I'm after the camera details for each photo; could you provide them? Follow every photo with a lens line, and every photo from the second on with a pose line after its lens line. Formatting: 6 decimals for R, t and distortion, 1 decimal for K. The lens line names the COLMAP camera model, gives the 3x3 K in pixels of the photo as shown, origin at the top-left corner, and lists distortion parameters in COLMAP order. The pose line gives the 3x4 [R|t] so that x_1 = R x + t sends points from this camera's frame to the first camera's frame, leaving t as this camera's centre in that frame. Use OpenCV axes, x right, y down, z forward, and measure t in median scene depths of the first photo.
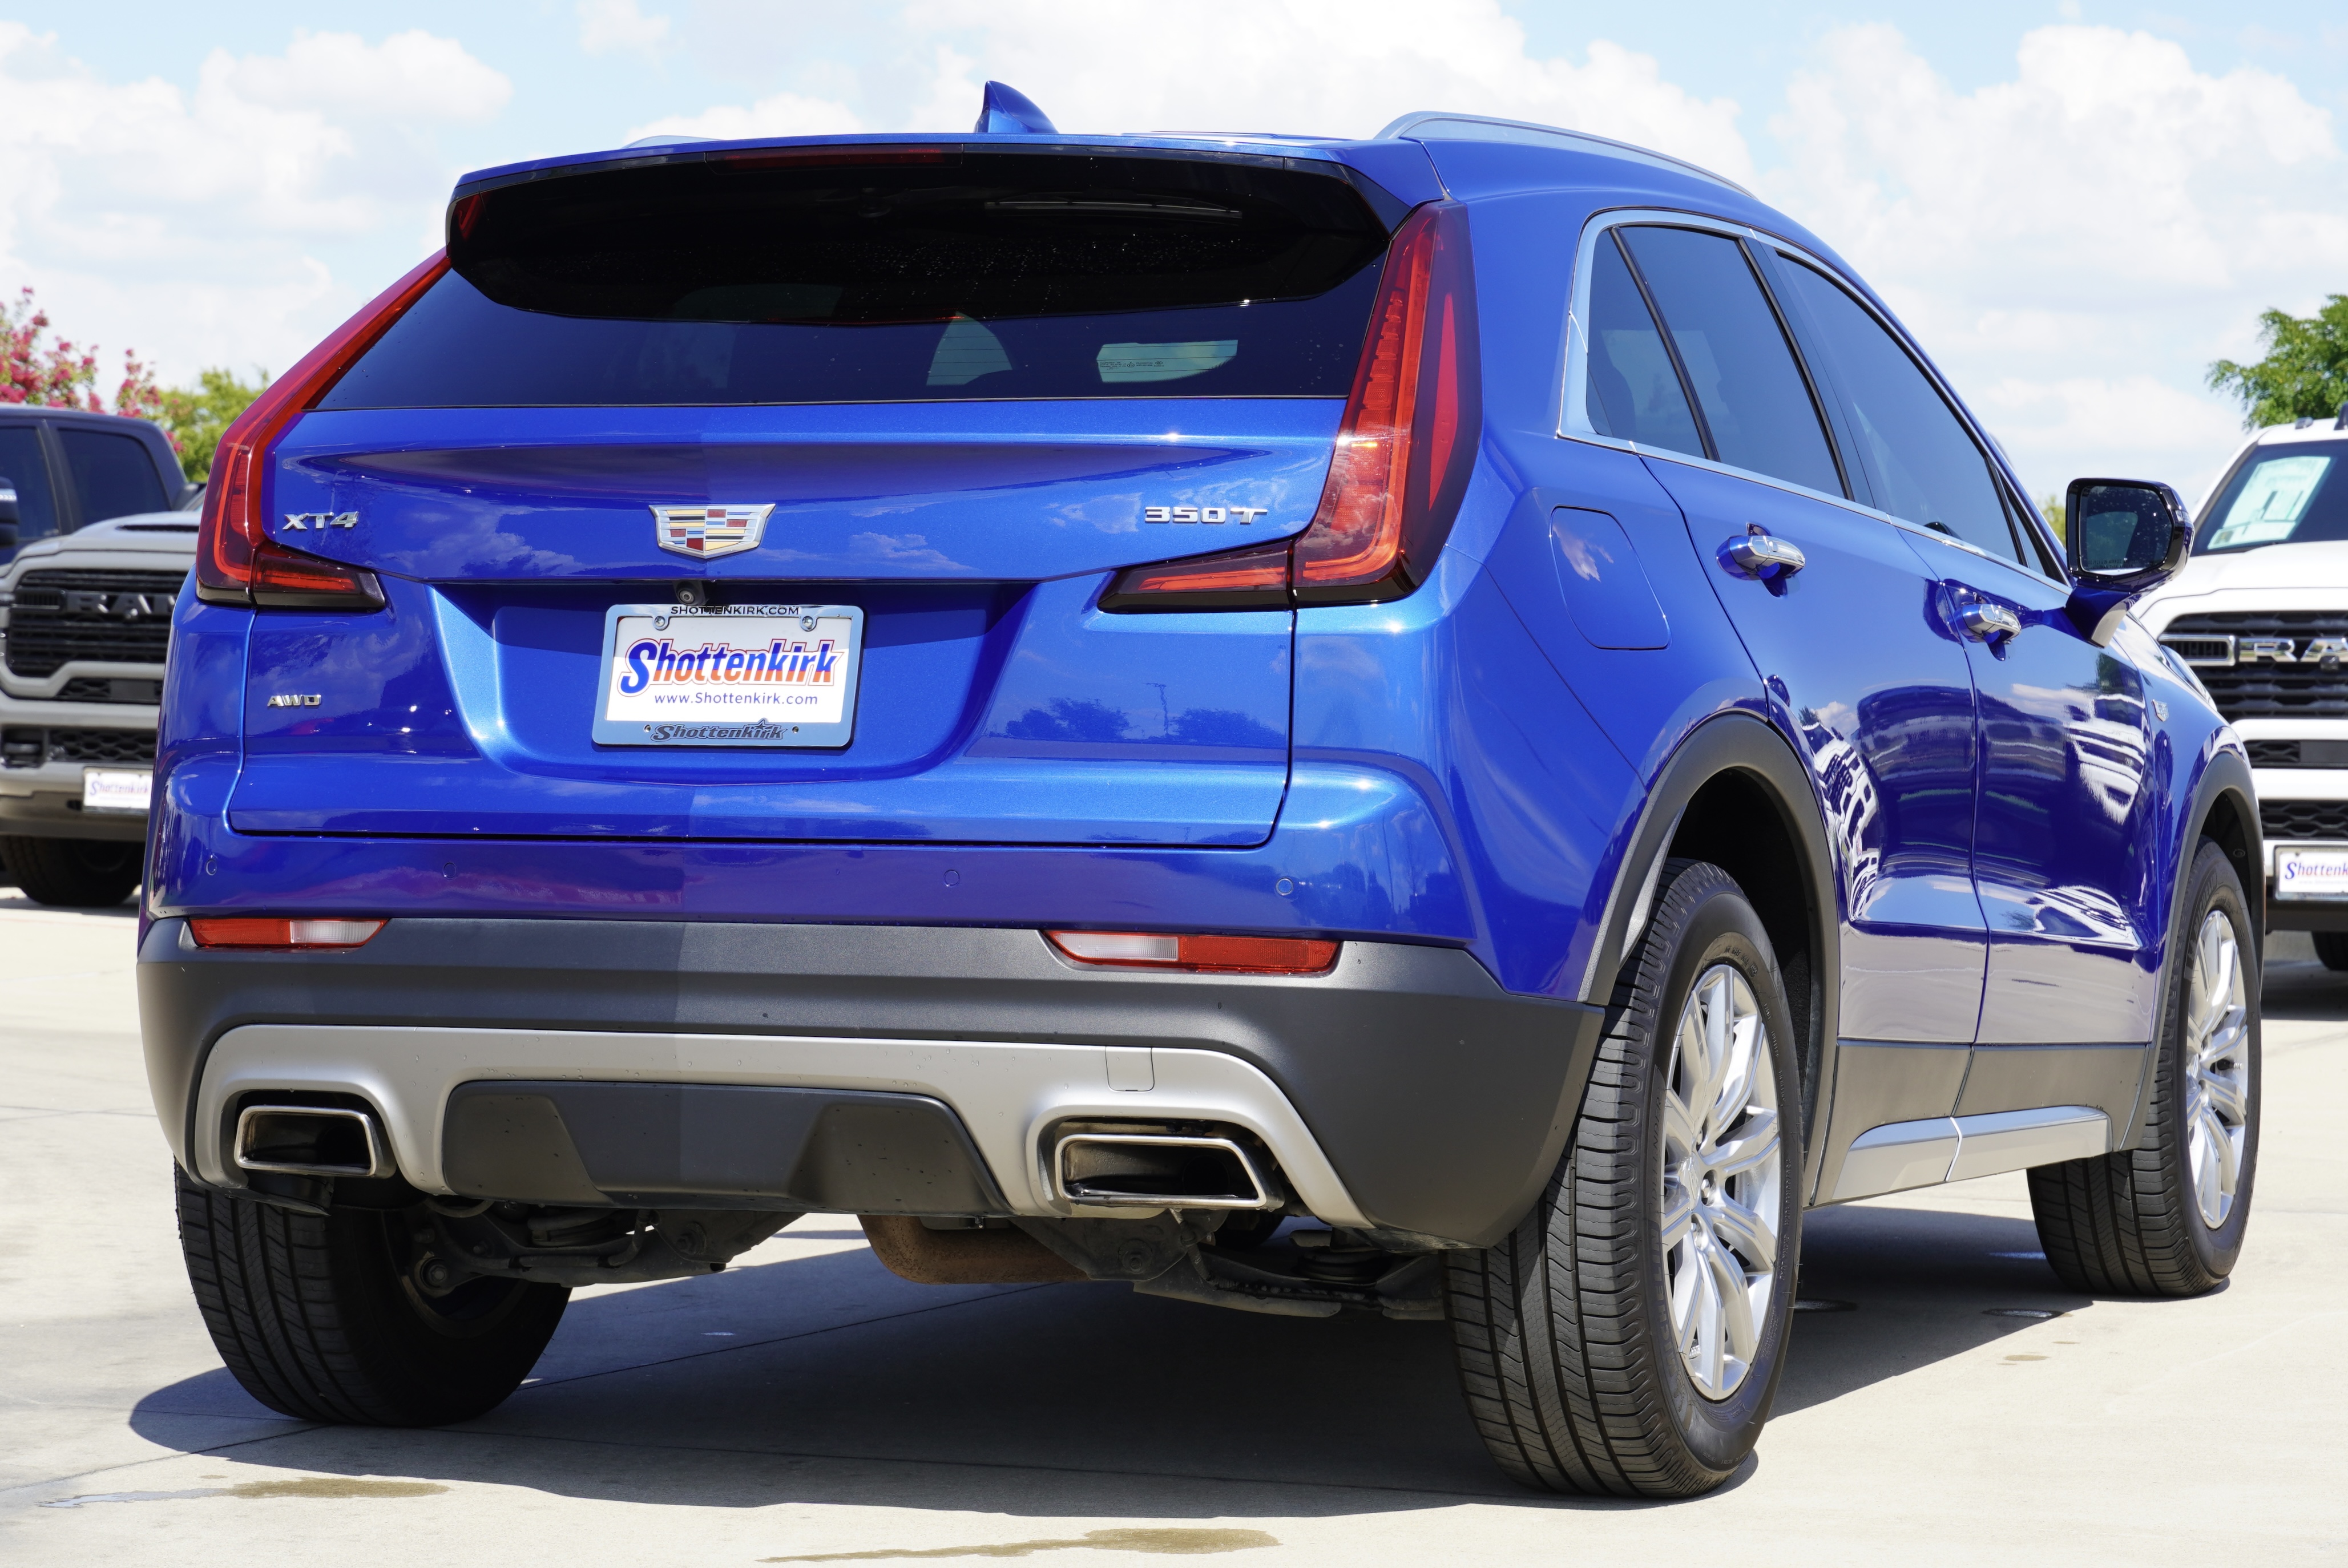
lens RADIAL K [[5964.7, 0, 1177.3], [0, 5964.7, 776.2], [0, 0, 1]] dist [0.134109, 0.000000]
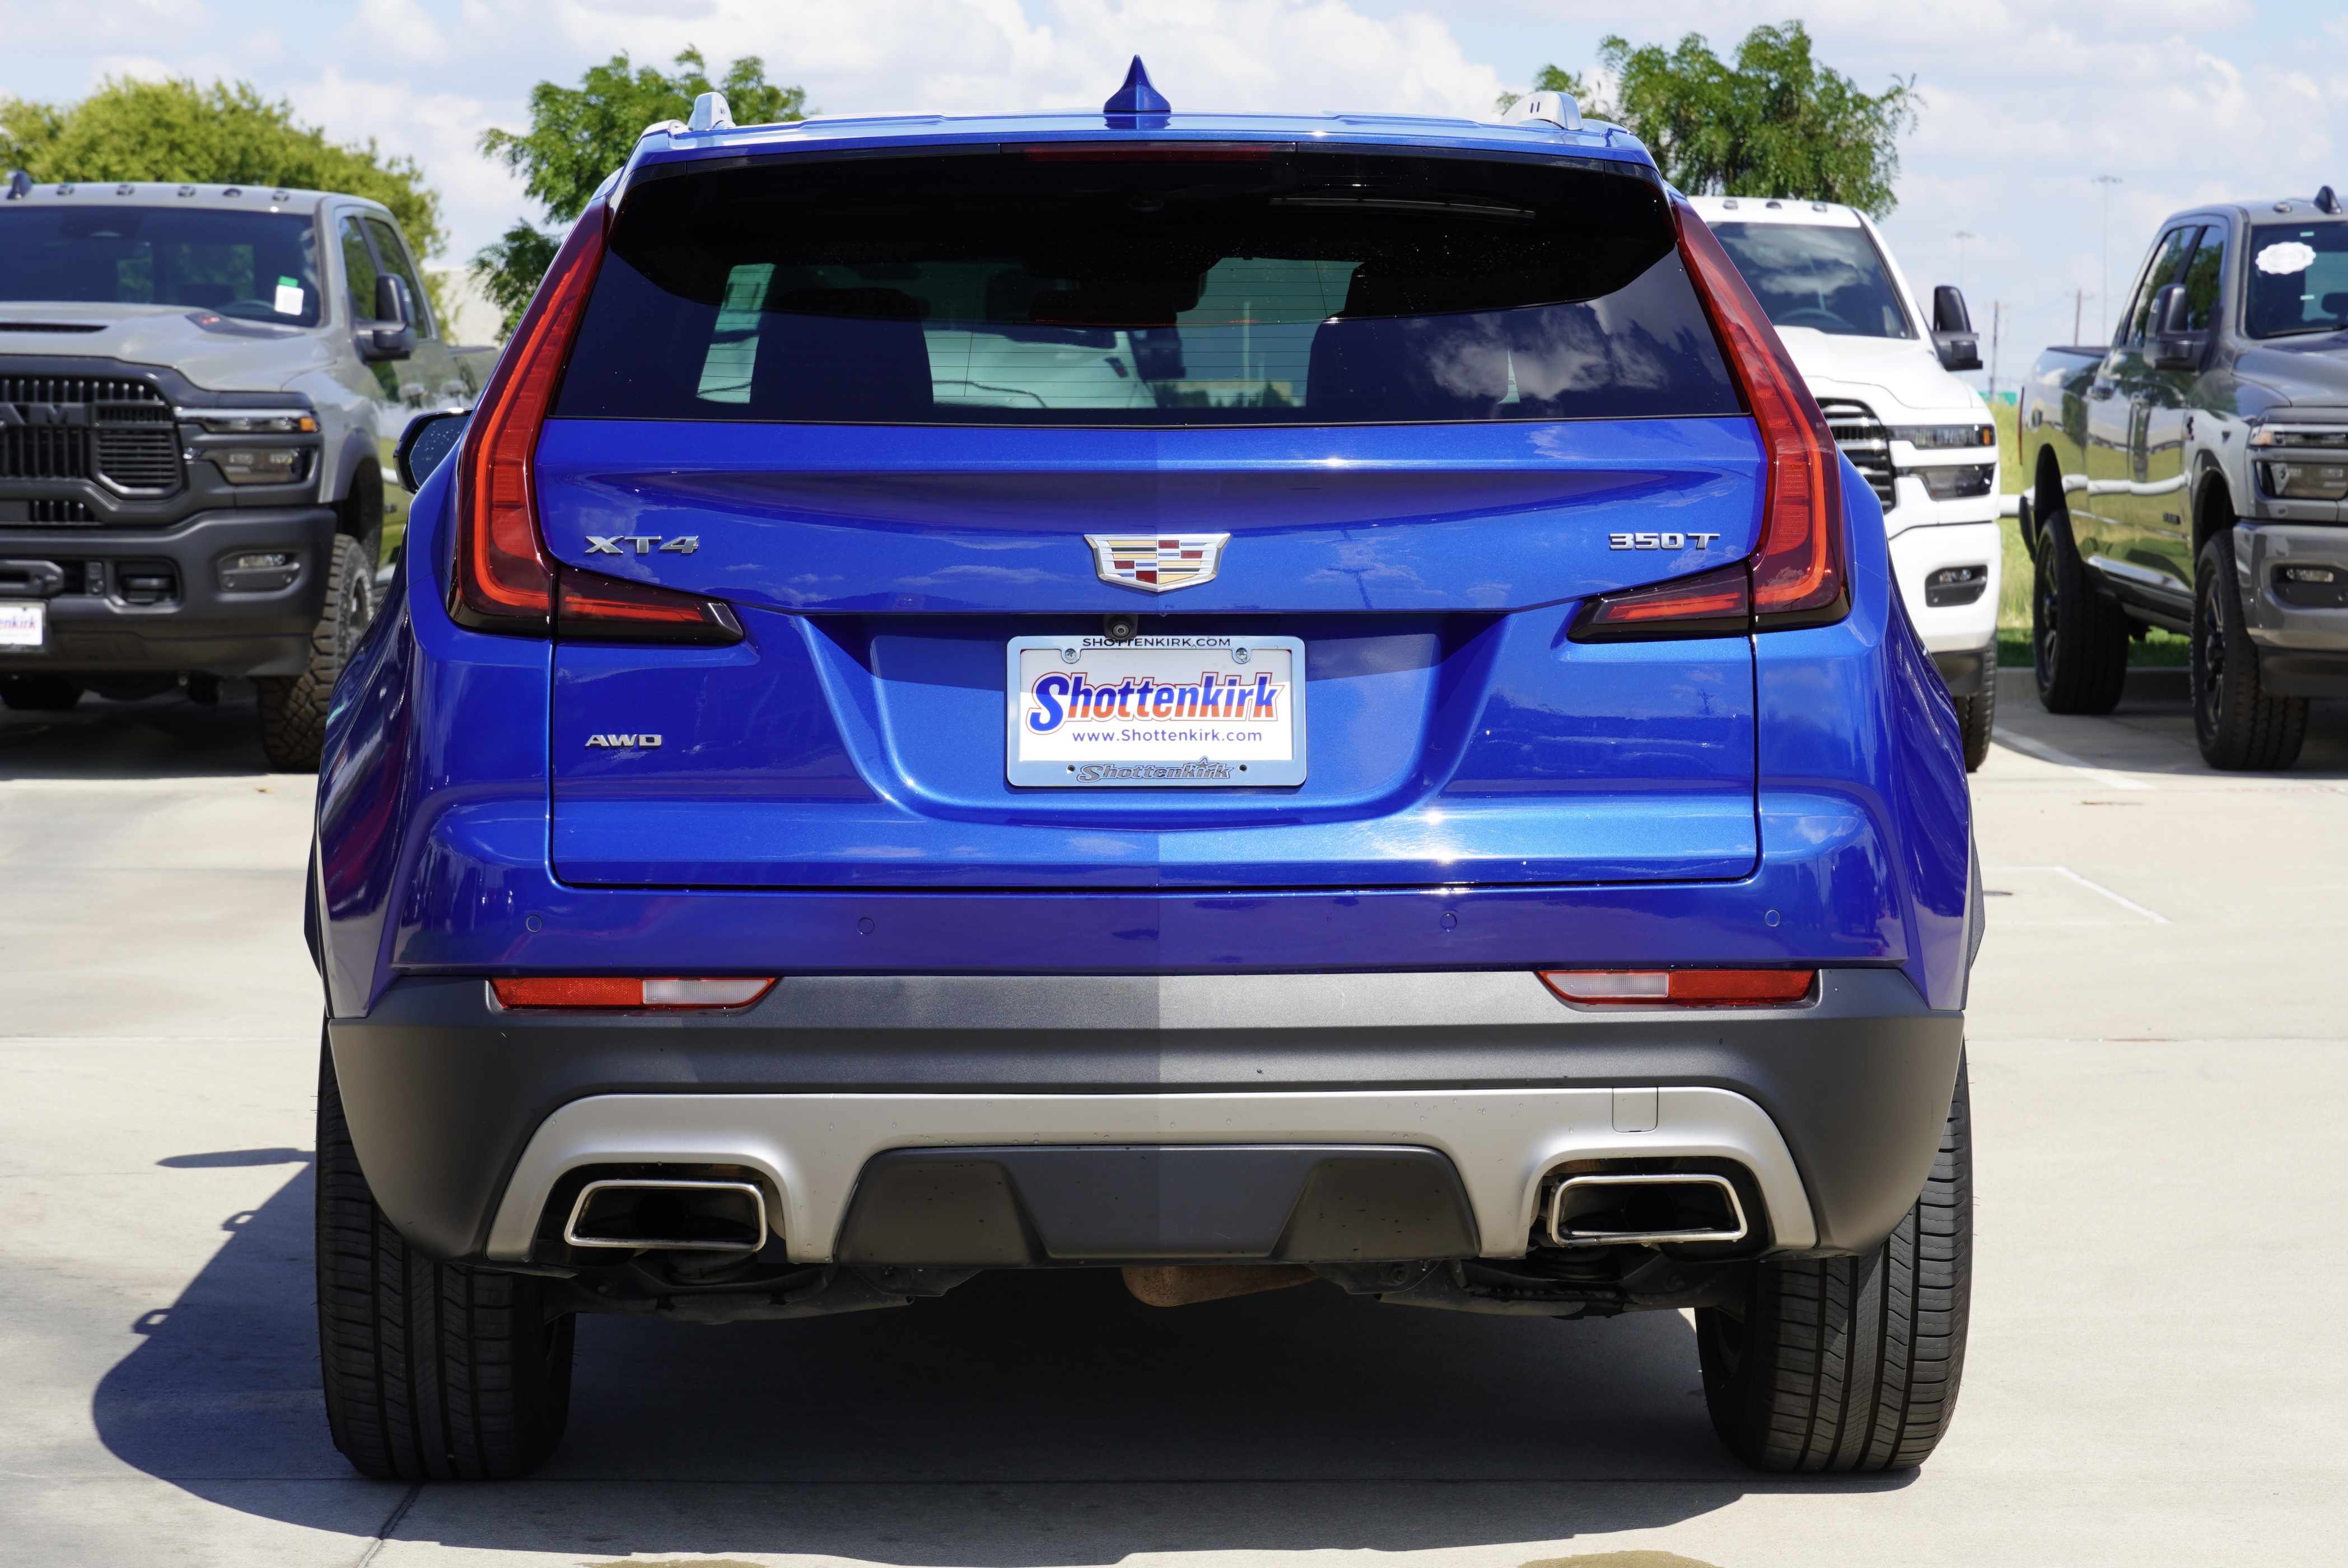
lens RADIAL K [[5613.2, 0, 1161.4], [0, 5613.2, 791.9], [0, 0, 1]] dist [0.076394, 0.000000]
pose [[0.921081, -0.036043, 0.387698, -0.421563], [0.012190, 0.997888, 0.063810, -0.061071], [-0.389179, -0.054048, 0.919575, 0.174442]]
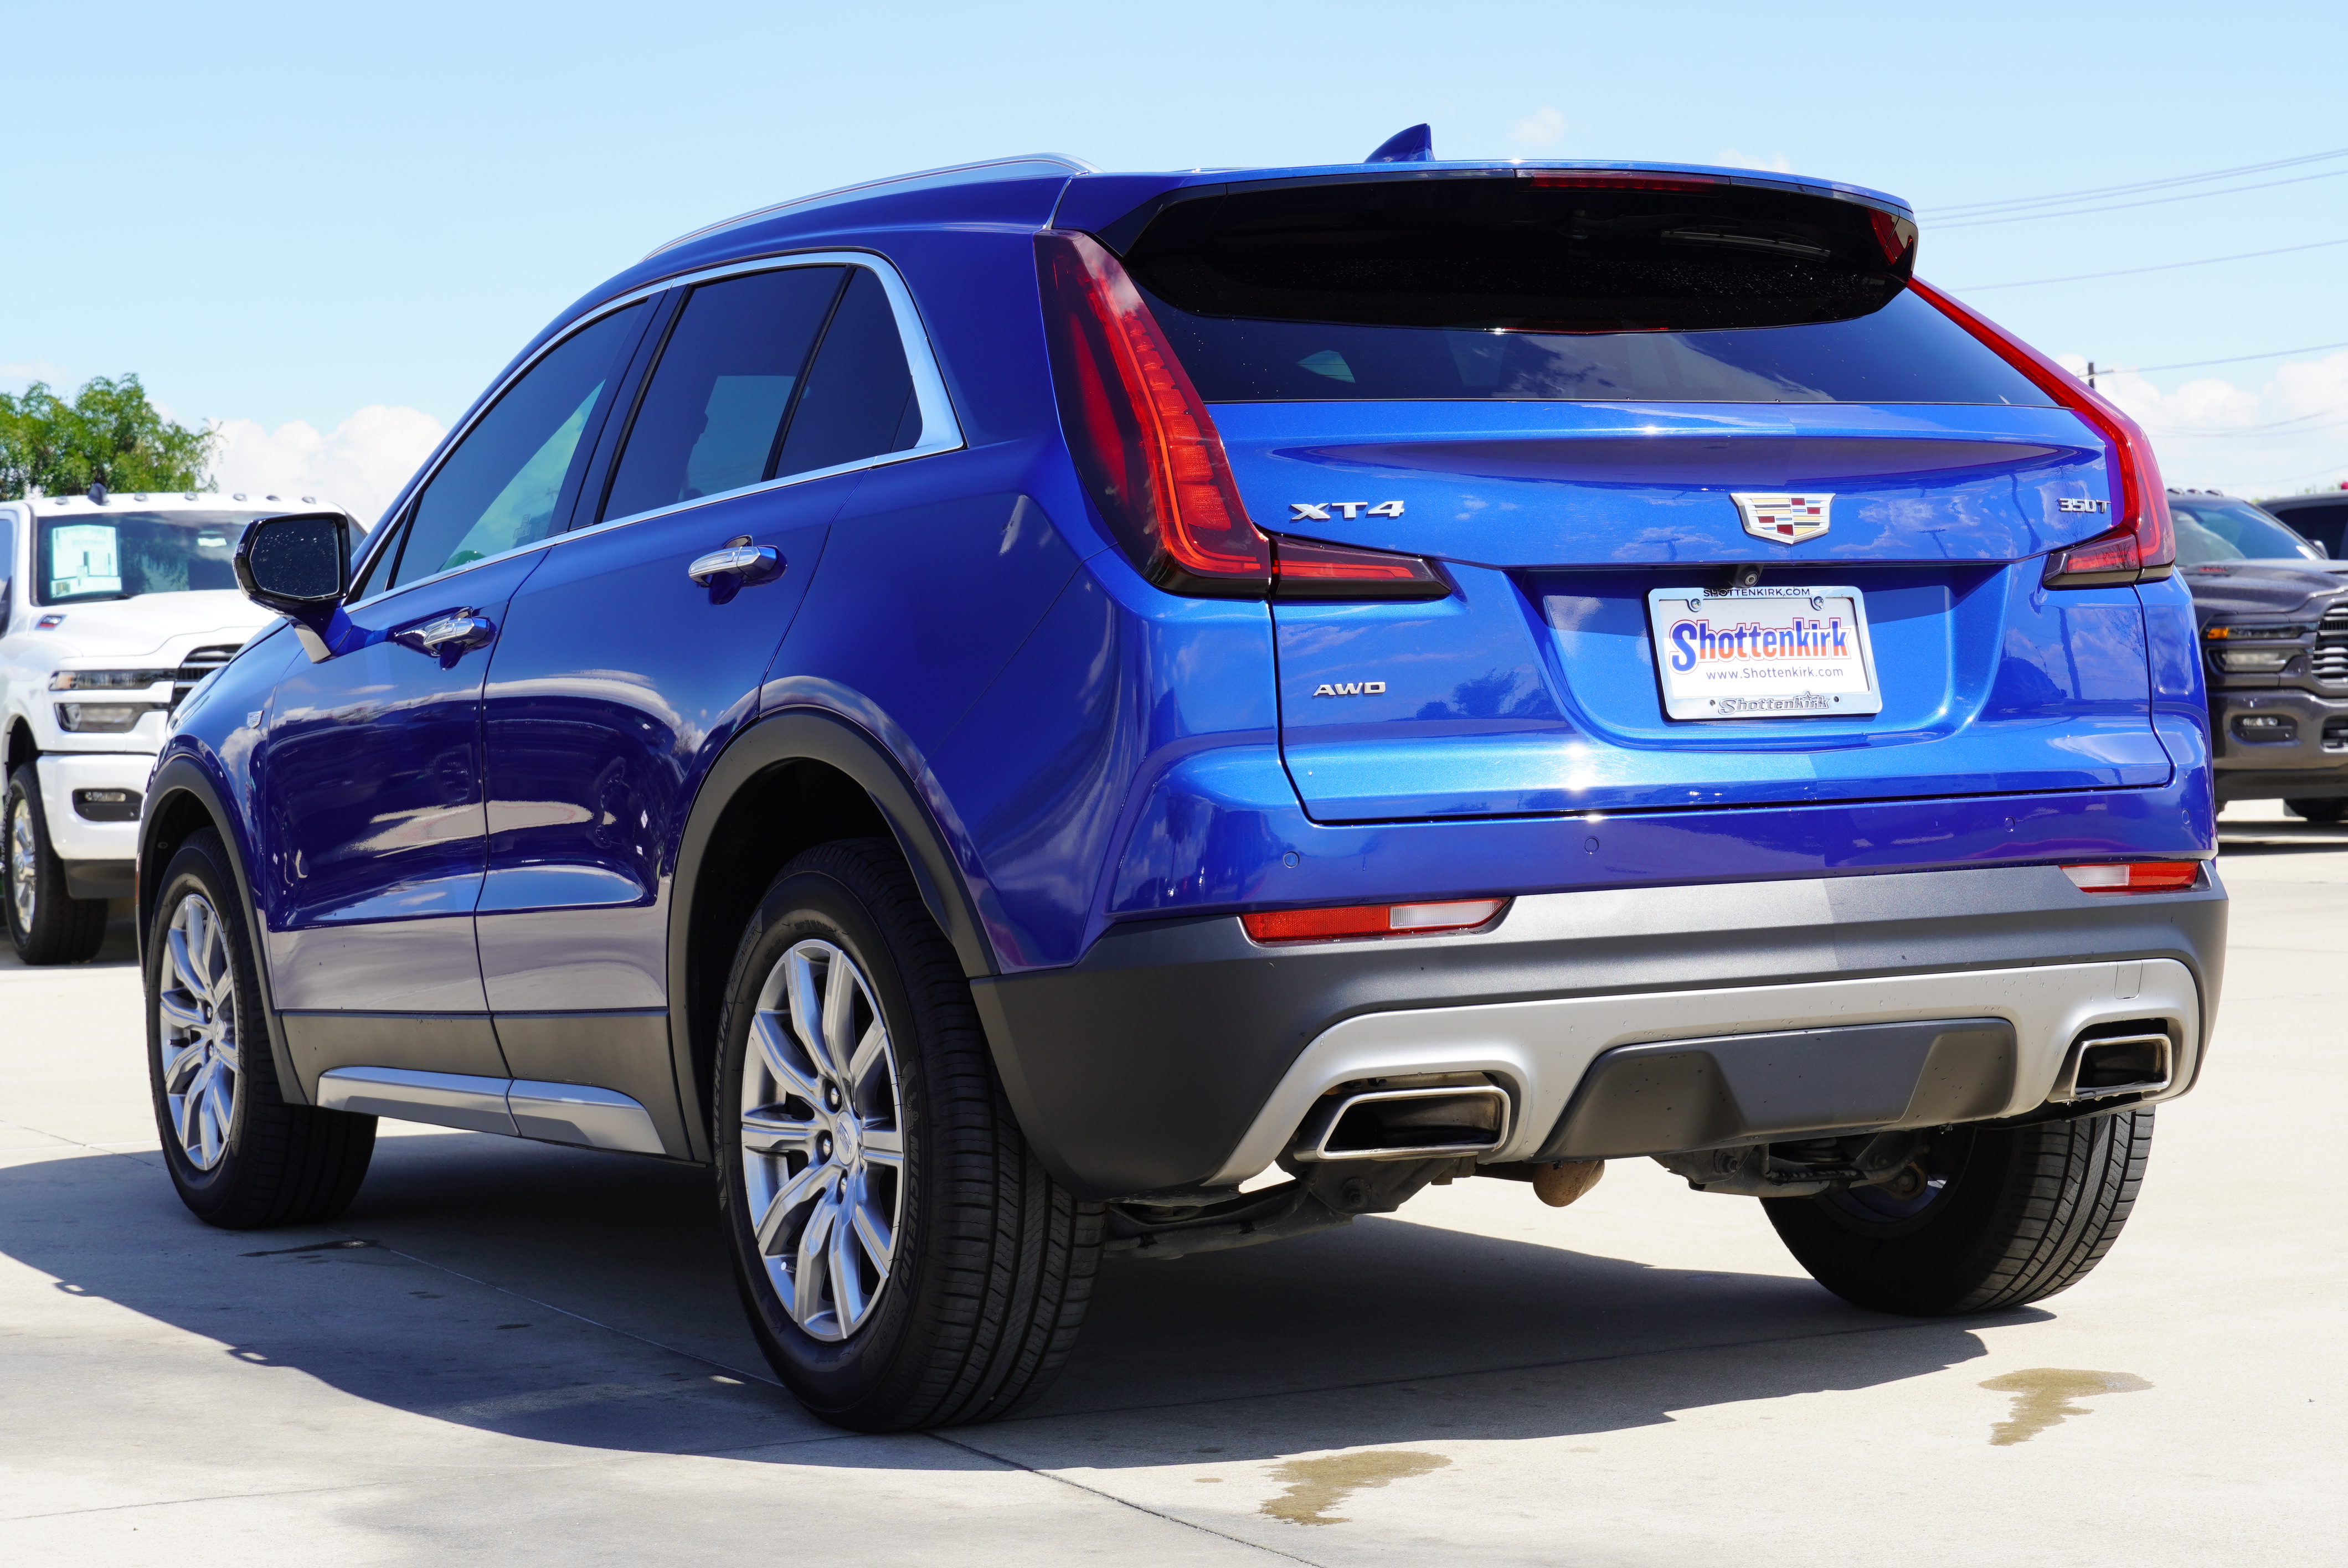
lens RADIAL K [[4205.7, 0, 1175.7], [0, 4205.7, 788.8], [0, 0, 1]] dist [0.145733, 0.000000]
pose [[0.645519, -0.039487, 0.762722, -0.728958], [0.039622, 0.999049, 0.018189, -0.010193], [-0.762715, 0.018479, 0.646470, 0.585025]]
